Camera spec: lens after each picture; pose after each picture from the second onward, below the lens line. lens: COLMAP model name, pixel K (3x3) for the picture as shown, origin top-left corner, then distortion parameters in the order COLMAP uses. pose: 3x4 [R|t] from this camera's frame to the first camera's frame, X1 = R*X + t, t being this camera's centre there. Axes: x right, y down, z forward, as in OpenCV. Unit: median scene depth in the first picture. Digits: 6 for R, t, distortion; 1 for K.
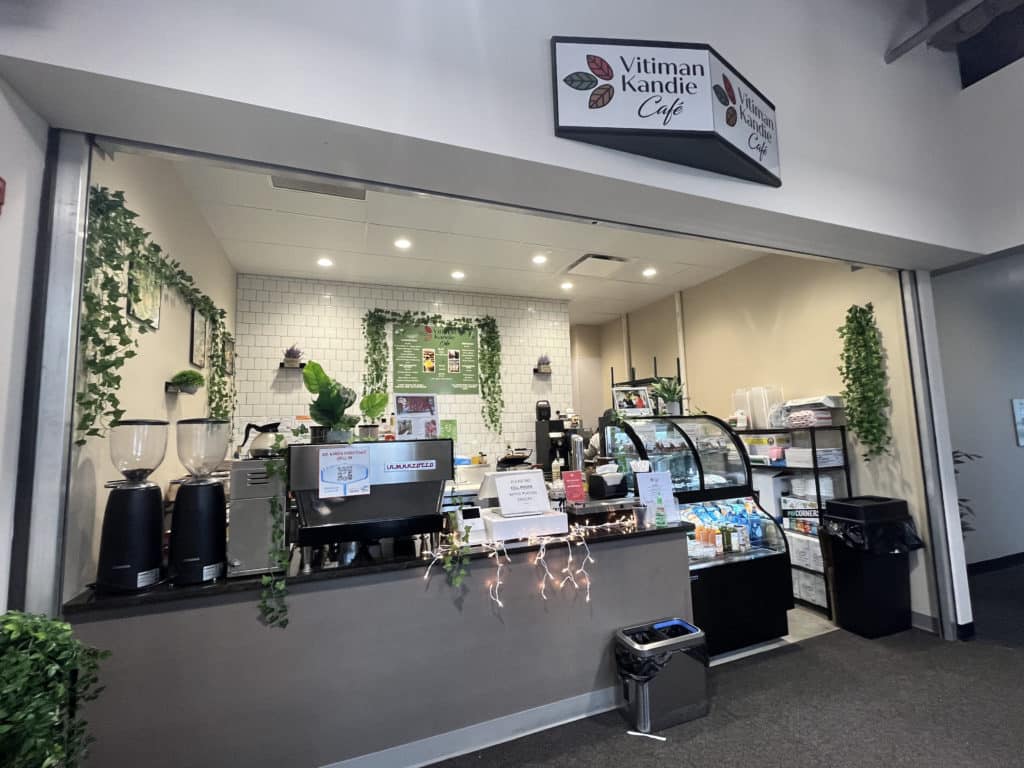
lens RADIAL K [[446.4, 0, 512.5], [0, 446.4, 384.0], [0, 0, 1]] dist [-0.000700, -0.000018]
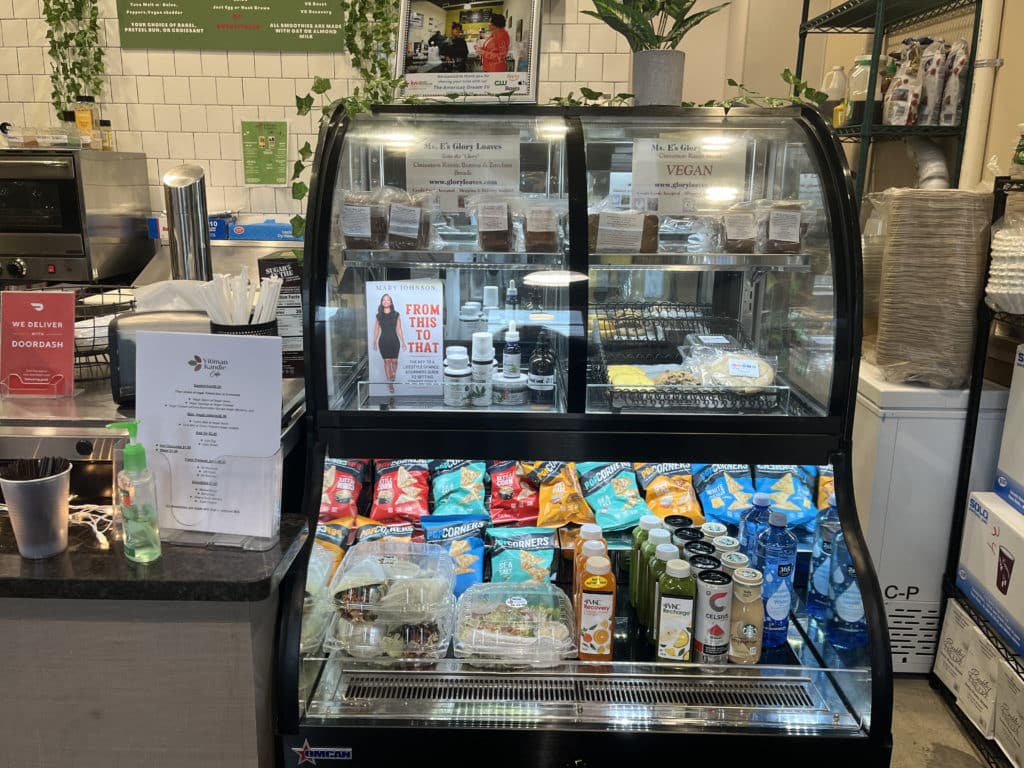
lens RADIAL K [[849.4, 0, 510.8], [0, 849.4, 381.7], [0, 0, 1]] dist [0.004403, 0.002281]
pose [[0.927161, 0.132204, -0.350563, 0.487117], [-0.004350, 0.939411, 0.342765, 0.053595], [0.374638, -0.316274, 0.871560, 0.519786]]
